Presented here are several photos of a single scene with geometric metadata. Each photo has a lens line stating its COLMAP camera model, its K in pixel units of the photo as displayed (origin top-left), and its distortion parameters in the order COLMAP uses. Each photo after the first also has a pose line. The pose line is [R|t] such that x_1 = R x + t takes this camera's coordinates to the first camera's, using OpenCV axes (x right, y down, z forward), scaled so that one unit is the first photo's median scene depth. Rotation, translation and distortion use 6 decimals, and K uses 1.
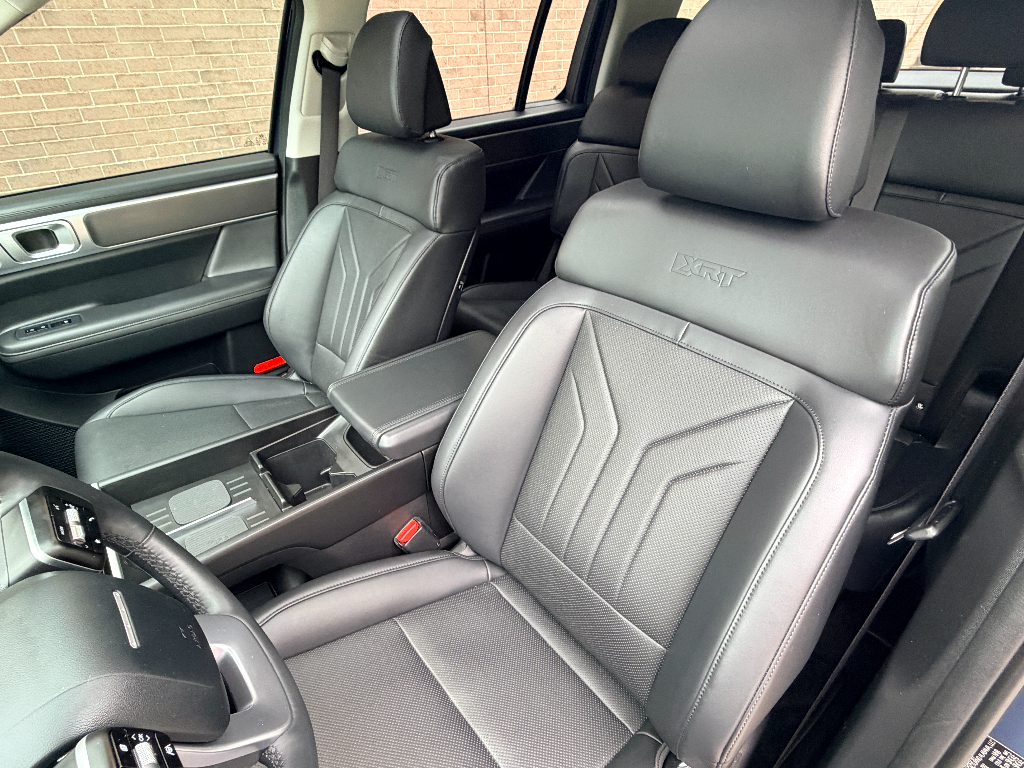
lens RADIAL K [[551.9, 0, 516.5], [0, 551.9, 390.3], [0, 0, 1]] dist [-0.003304, -0.002148]
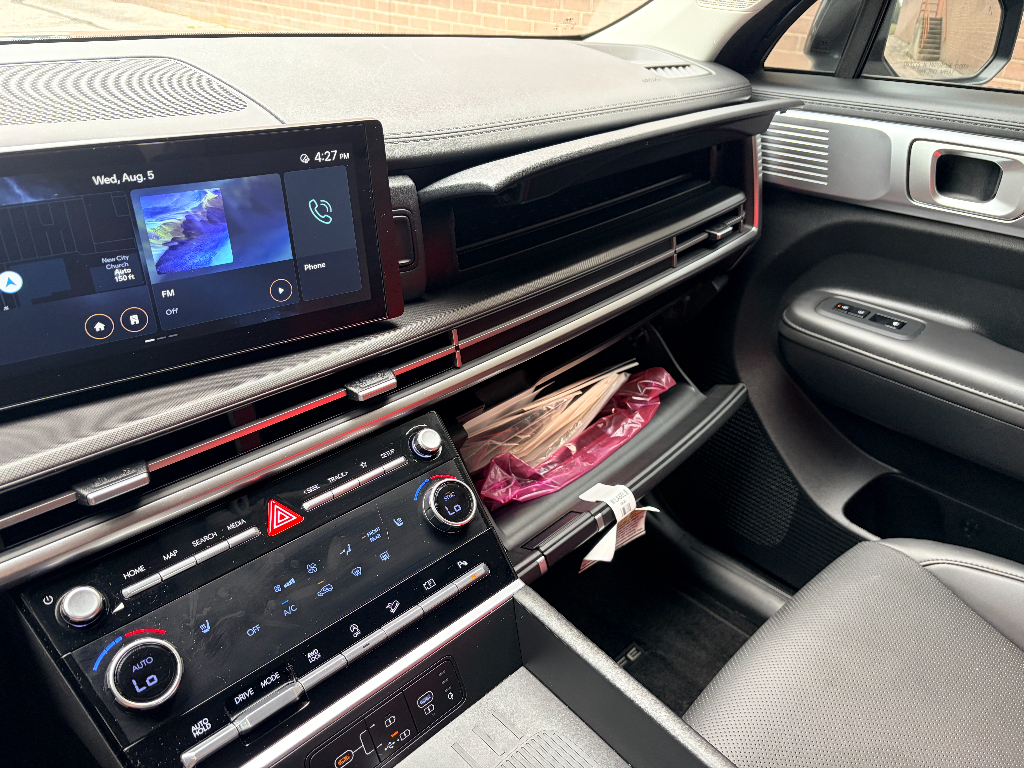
lens RADIAL K [[779.8, 0, 509.7], [0, 779.8, 385.4], [0, 0, 1]] dist [0.016113, -0.015853]
pose [[0.124718, 0.518518, -0.845922, -0.194618], [-0.575550, 0.732285, 0.364007, -0.142778], [0.808200, 0.441472, 0.389763, 0.433137]]
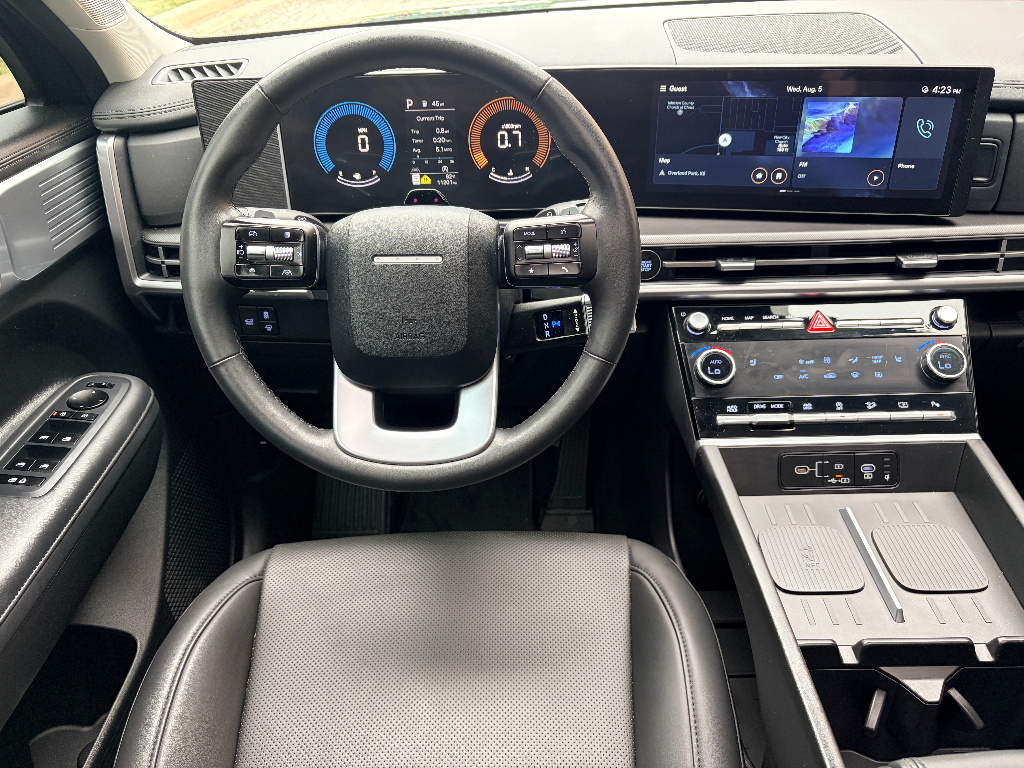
lens RADIAL K [[779.8, 0, 510.1], [0, 779.8, 381.1], [0, 0, 1]] dist [0.016113, -0.015853]
pose [[-0.615073, 0.471616, -0.631873, 0.069692], [-0.384179, 0.520568, 0.762505, -0.240241], [0.688543, 0.711749, -0.139003, 0.478102]]
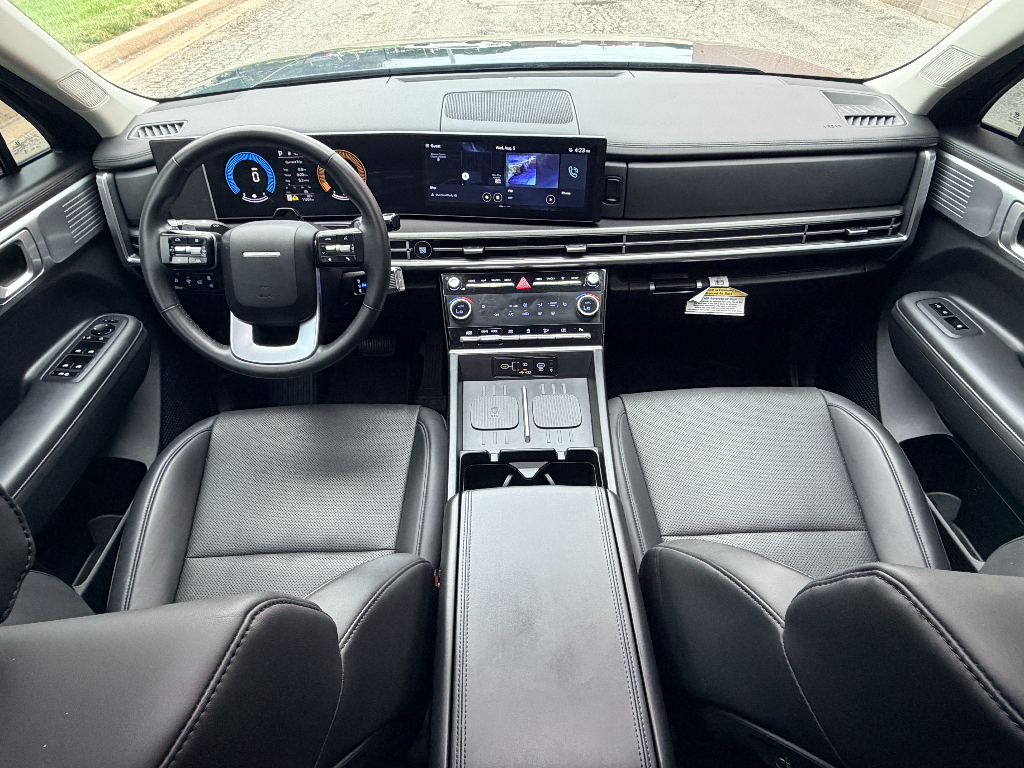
lens RADIAL K [[602.4, 0, 497.3], [0, 602.4, 387.2], [0, 0, 1]] dist [-0.003073, 0.002325]
pose [[-0.597005, 0.552846, -0.581332, 0.095634], [-0.401519, 0.421434, 0.813127, -0.513214], [0.694527, 0.718857, -0.029620, 0.644661]]
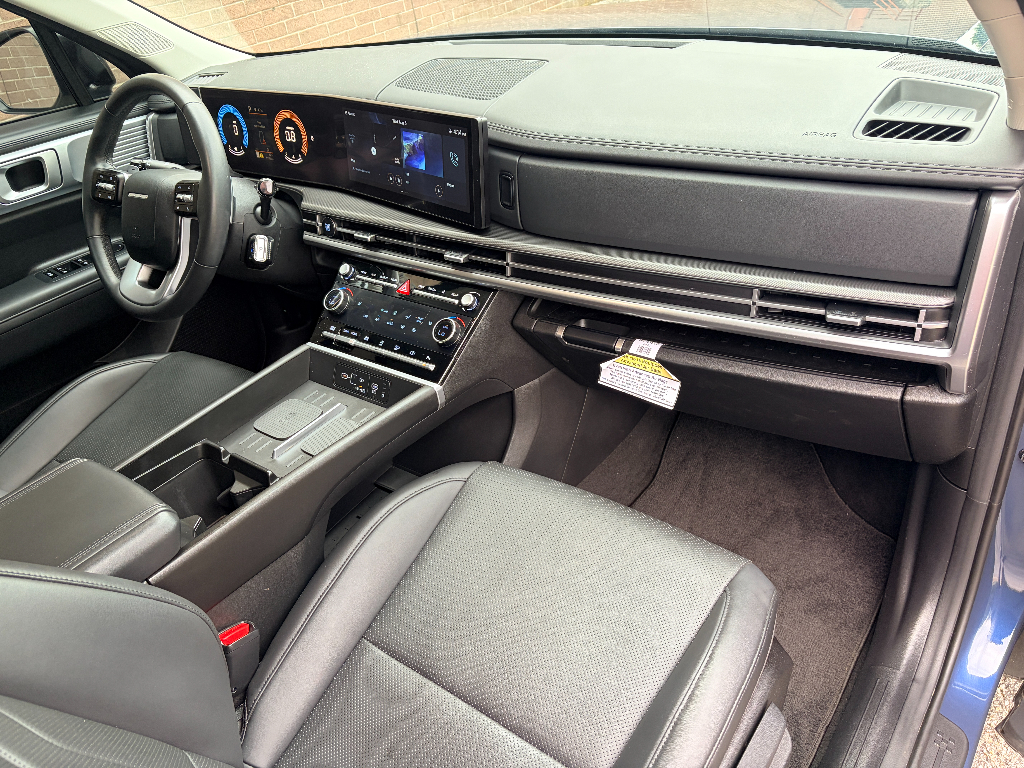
lens RADIAL K [[779.8, 0, 522.6], [0, 779.8, 392.5], [0, 0, 1]] dist [0.016113, -0.015853]
pose [[-0.951836, 0.266232, -0.152082, -0.501338], [-0.027201, 0.420736, 0.906775, -0.671645], [0.305399, 0.867238, -0.393230, 1.063763]]
